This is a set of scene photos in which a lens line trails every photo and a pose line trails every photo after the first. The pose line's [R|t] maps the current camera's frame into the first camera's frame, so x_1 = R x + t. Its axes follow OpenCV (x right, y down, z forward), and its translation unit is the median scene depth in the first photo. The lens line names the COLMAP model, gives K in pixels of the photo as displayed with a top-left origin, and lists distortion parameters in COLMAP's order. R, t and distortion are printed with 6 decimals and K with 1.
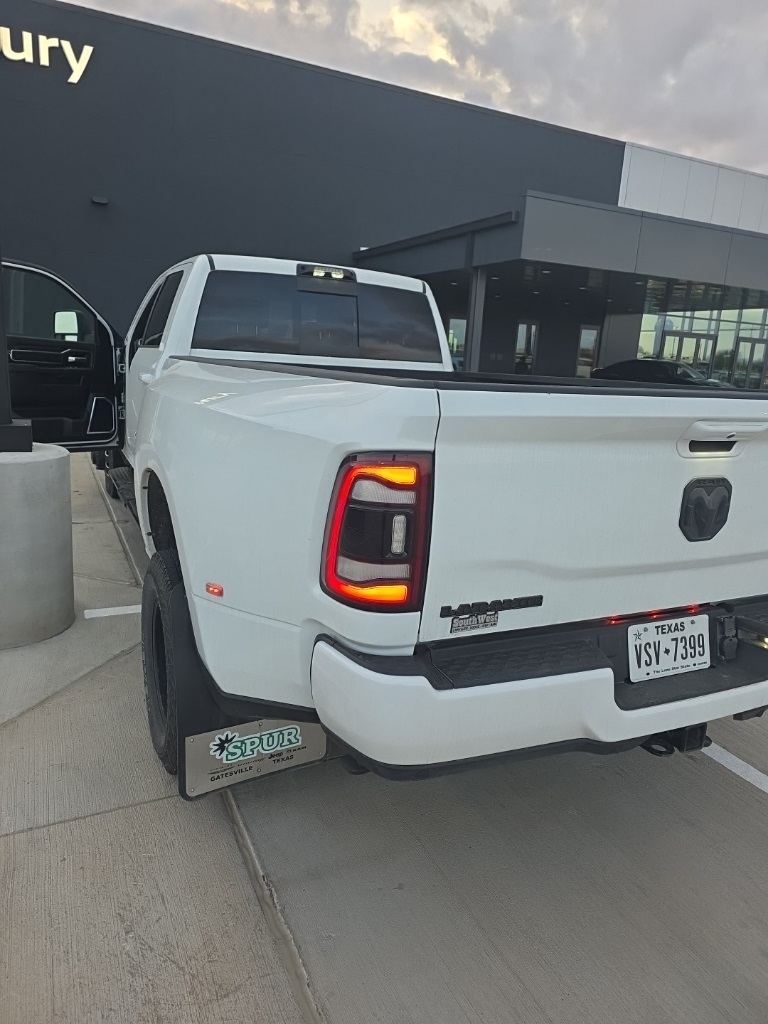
lens RADIAL K [[635.6, 0, 384.0], [0, 635.6, 512.0], [0, 0, 1]] dist [0.067901, -0.048540]
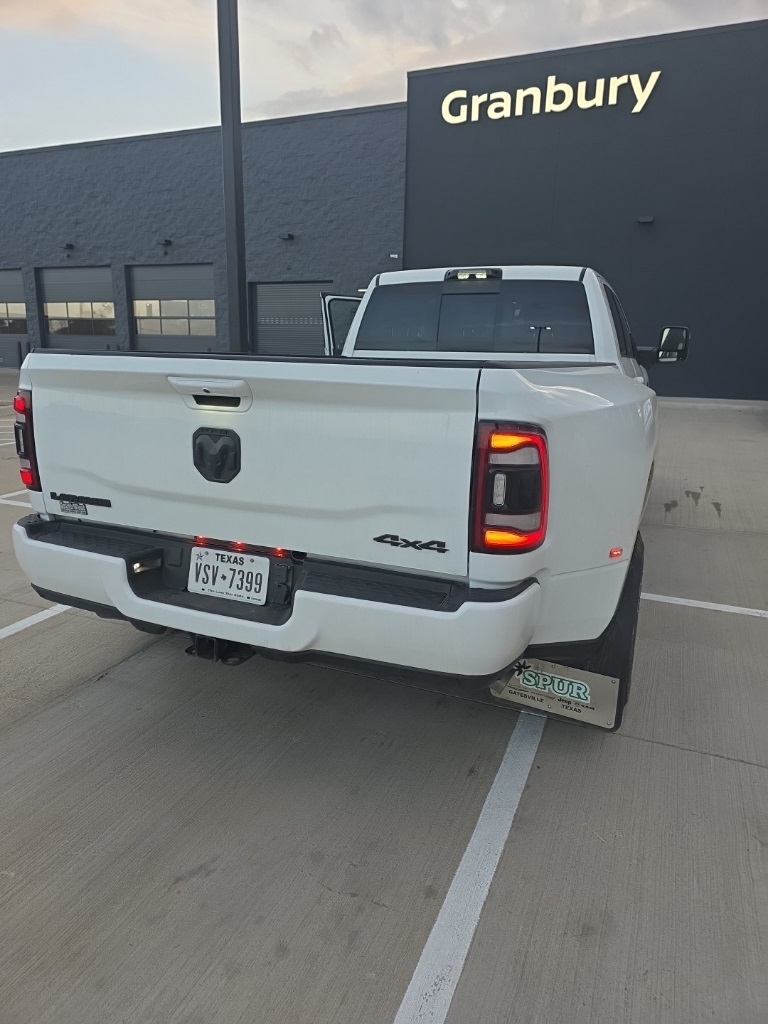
lens RADIAL K [[635.6, 0, 384.0], [0, 635.6, 512.0], [0, 0, 1]] dist [0.067901, -0.048540]
pose [[0.684311, 0.135879, -0.716418, 1.438772], [-0.151903, 0.987494, 0.042197, 0.002985], [0.713192, 0.079950, 0.696394, 0.374490]]
